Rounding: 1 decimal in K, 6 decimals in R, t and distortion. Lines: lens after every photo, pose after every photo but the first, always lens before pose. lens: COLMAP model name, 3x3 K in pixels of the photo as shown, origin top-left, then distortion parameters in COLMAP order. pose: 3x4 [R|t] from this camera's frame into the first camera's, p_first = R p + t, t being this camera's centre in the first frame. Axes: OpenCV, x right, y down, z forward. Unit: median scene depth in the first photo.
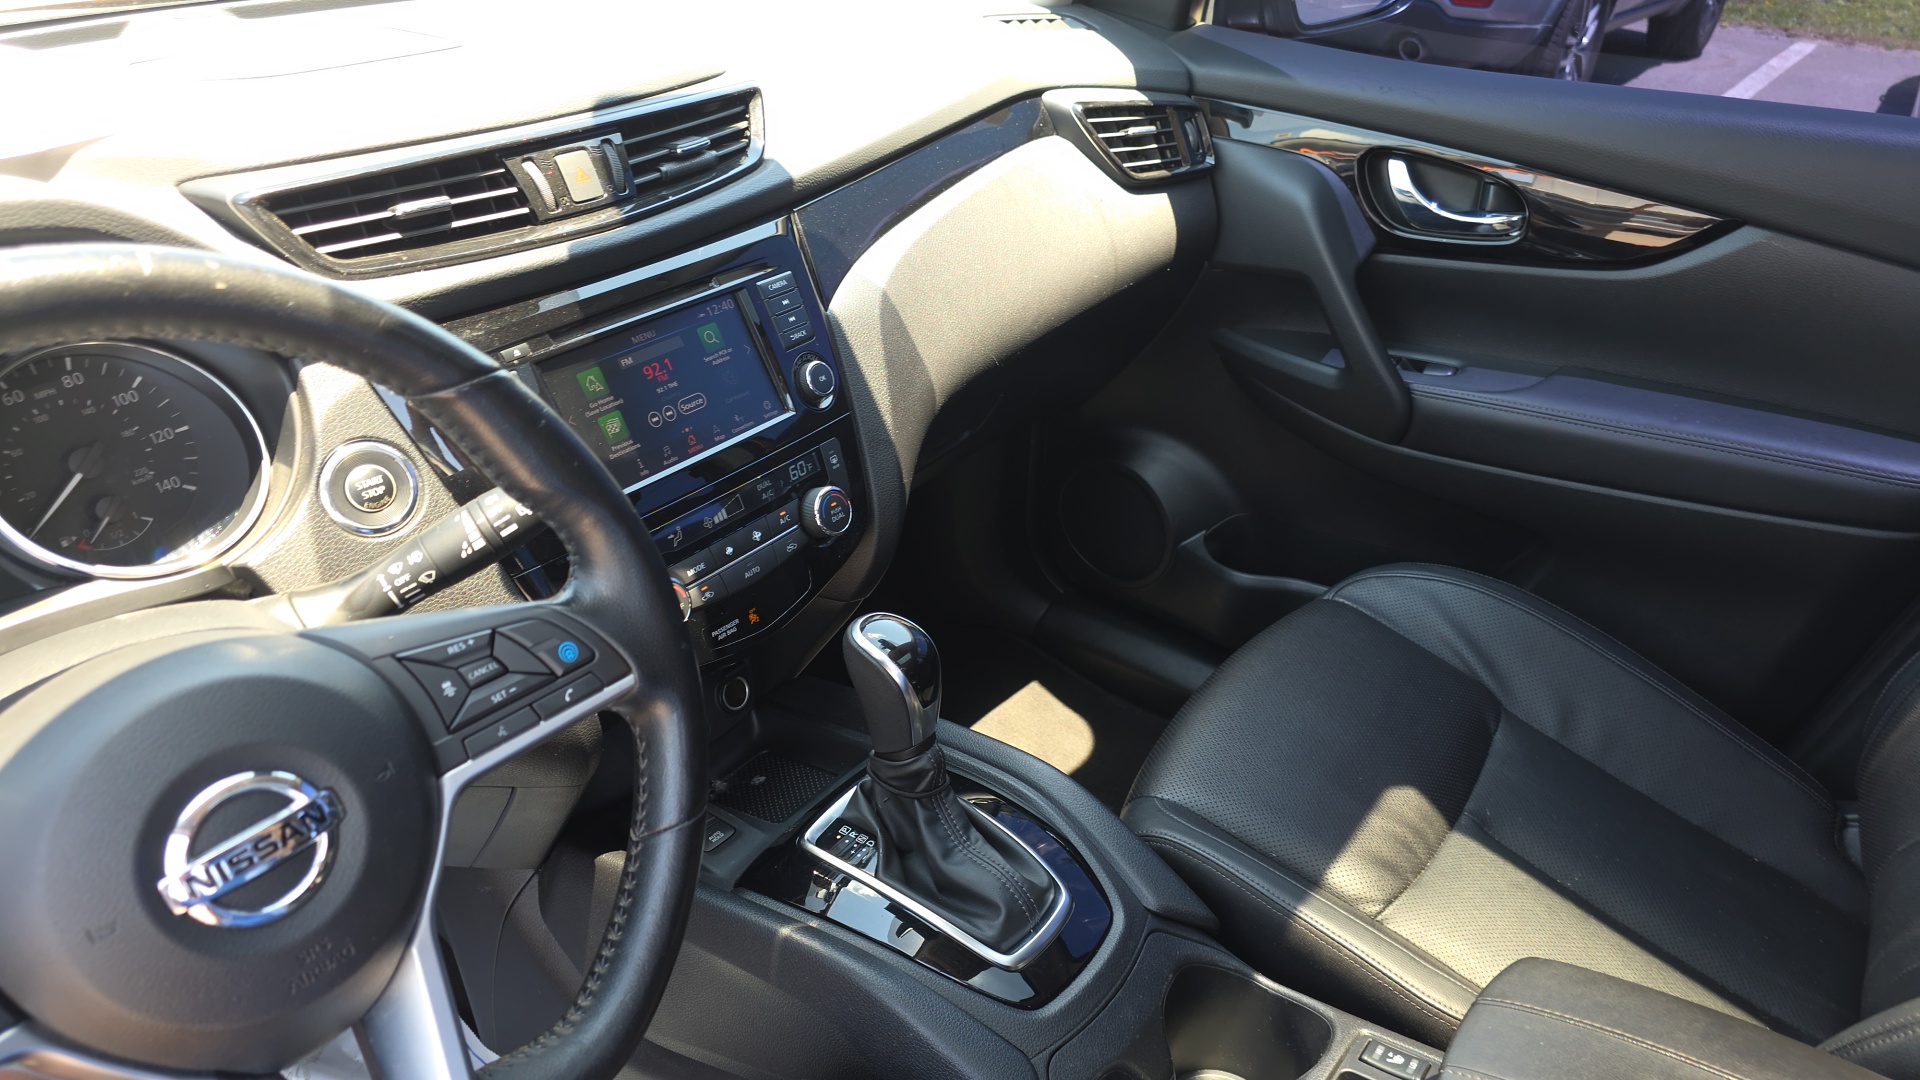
lens RADIAL K [[1303.6, 0, 969.0], [0, 1303.6, 556.7], [0, 0, 1]] dist [0.051718, -0.056815]
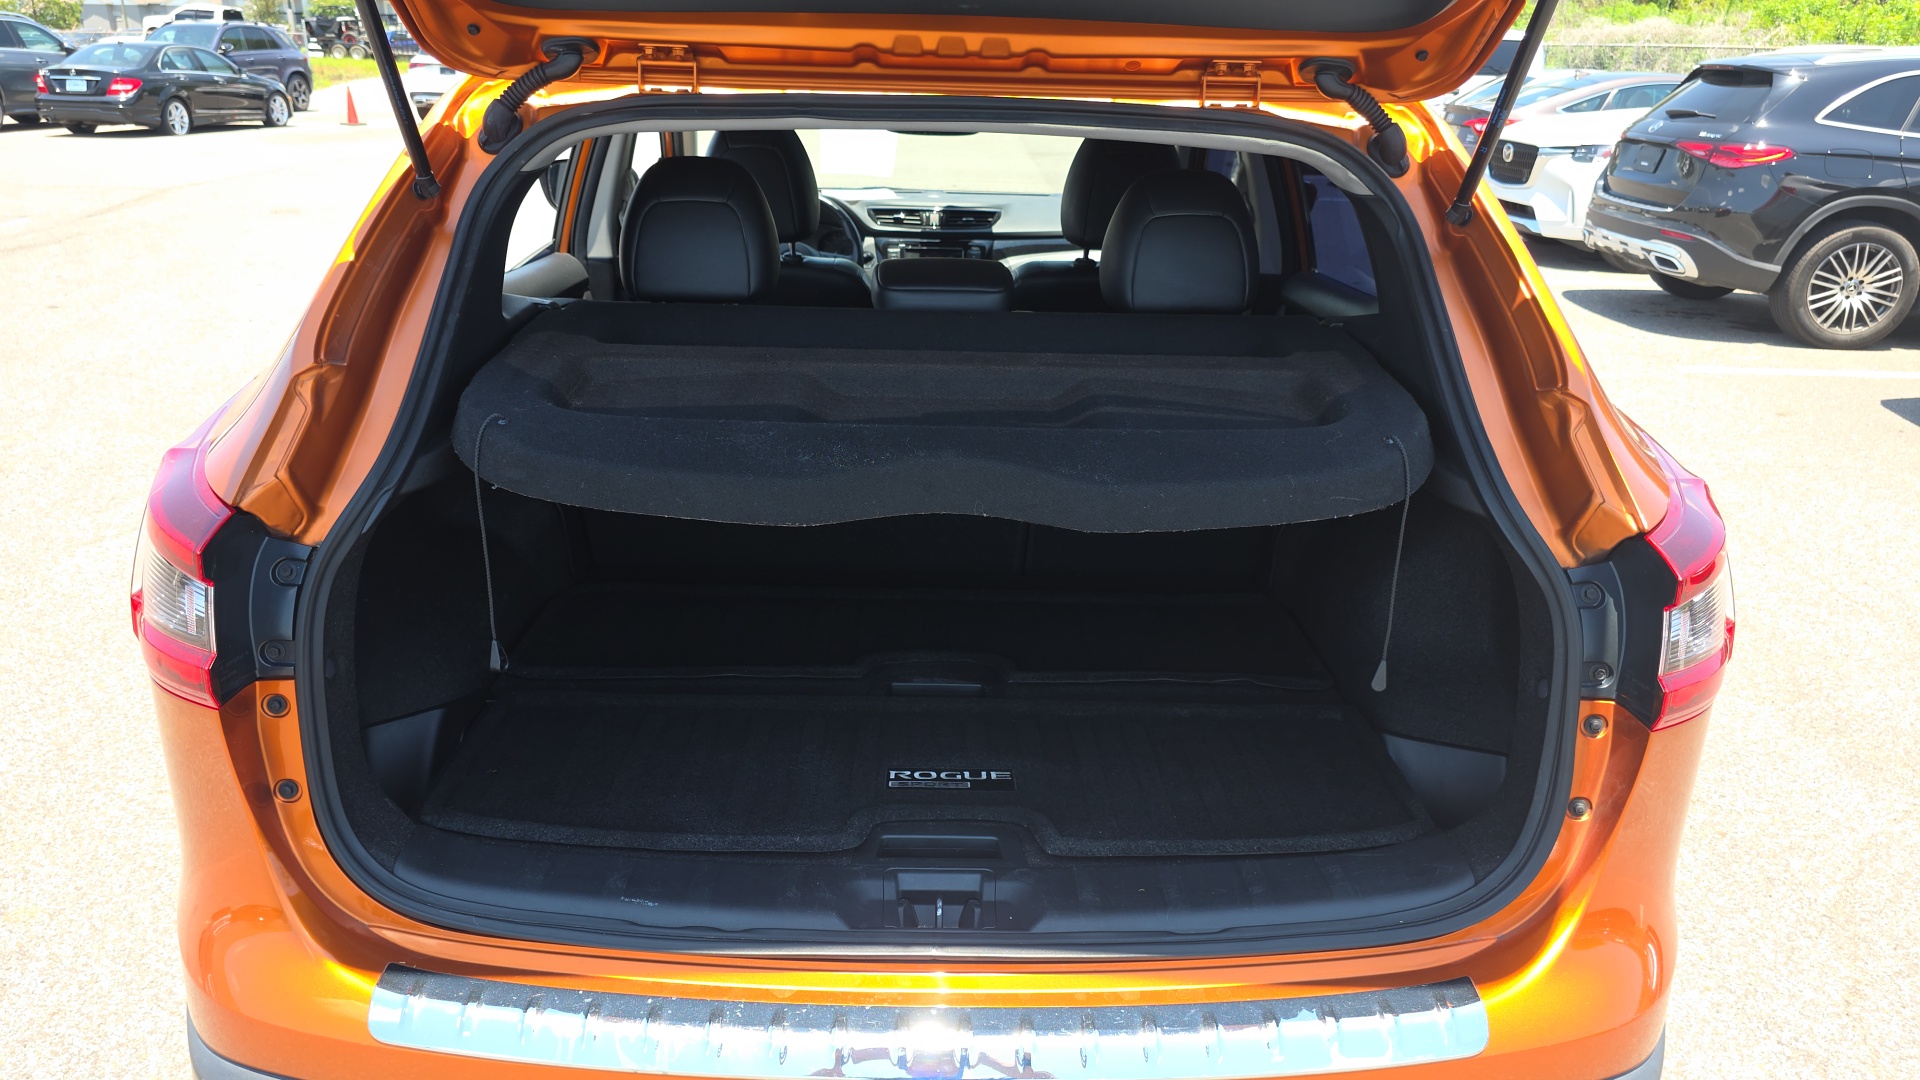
lens RADIAL K [[1303.6, 0, 968.1], [0, 1303.6, 538.0], [0, 0, 1]] dist [0.051718, -0.056815]
pose [[0.577235, 0.295506, -0.761233, 3.433220], [-0.429821, 0.902583, 0.024449, 0.542345], [0.694301, 0.313081, 0.648017, -1.499456]]
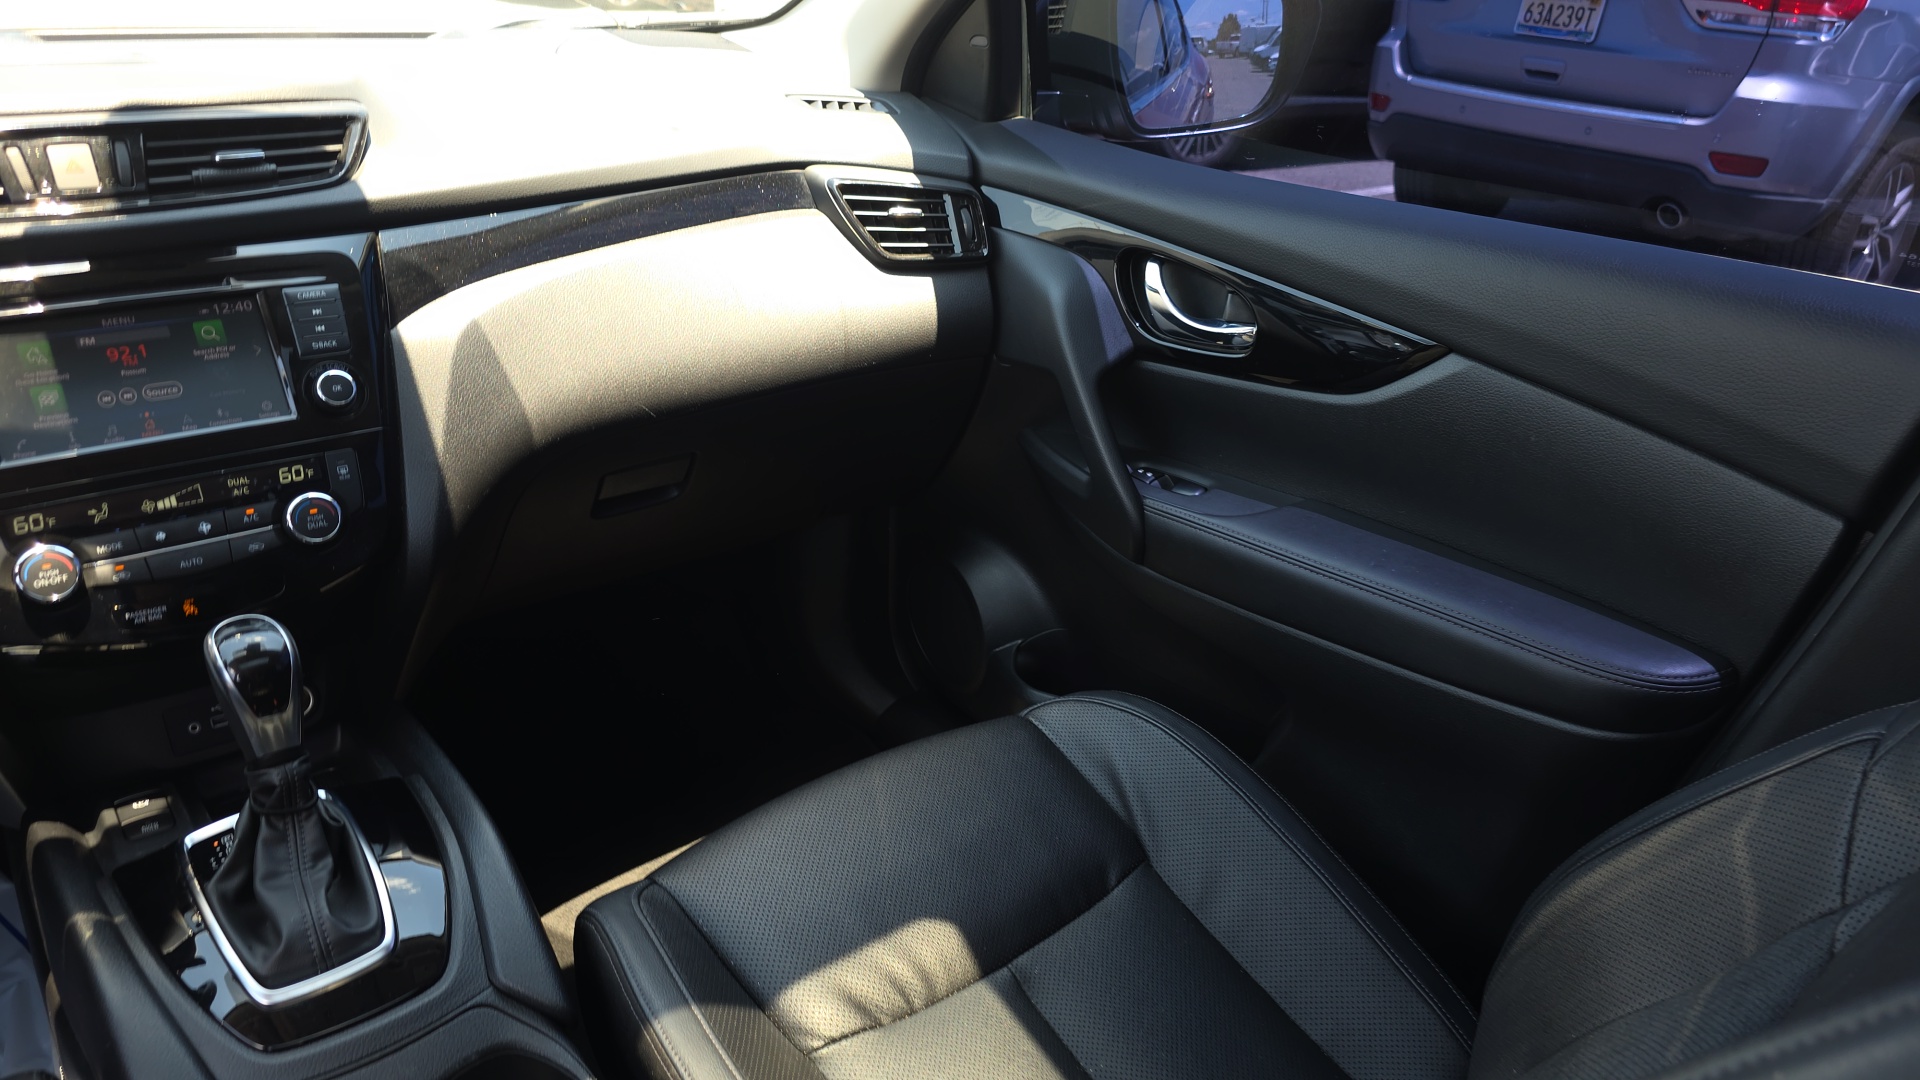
lens RADIAL K [[1303.6, 0, 1005.2], [0, 1303.6, 534.9], [0, 0, 1]] dist [0.051718, -0.056815]
pose [[0.967496, 0.124873, -0.219904, 0.652256], [-0.149178, 0.983985, -0.097570, -0.003546], [0.204198, 0.127203, 0.970630, 0.139855]]
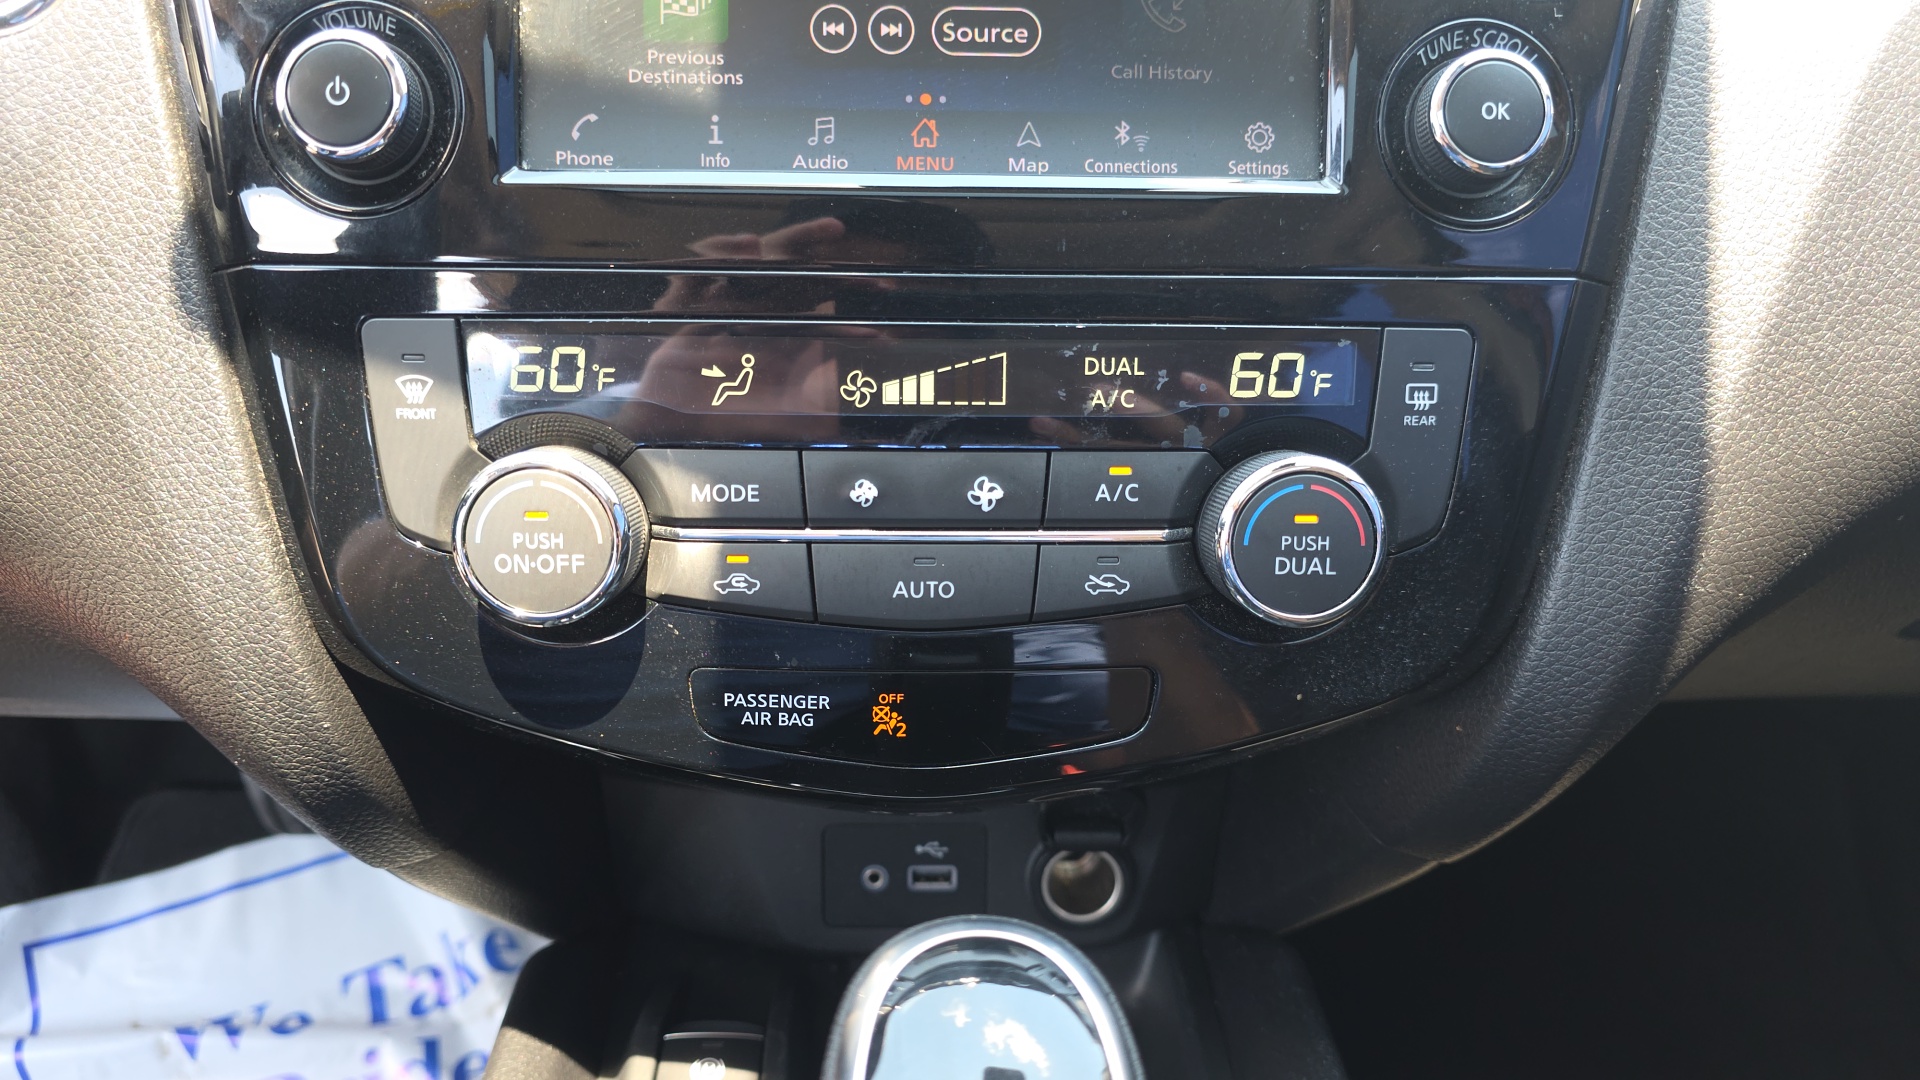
lens RADIAL K [[1303.6, 0, 947.6], [0, 1303.6, 524.3], [0, 0, 1]] dist [0.051718, -0.056815]
pose [[0.607168, 0.391145, -0.691631, 0.050100], [-0.412197, 0.899210, 0.146680, -0.051032], [0.679295, 0.196029, 0.707200, 0.768035]]
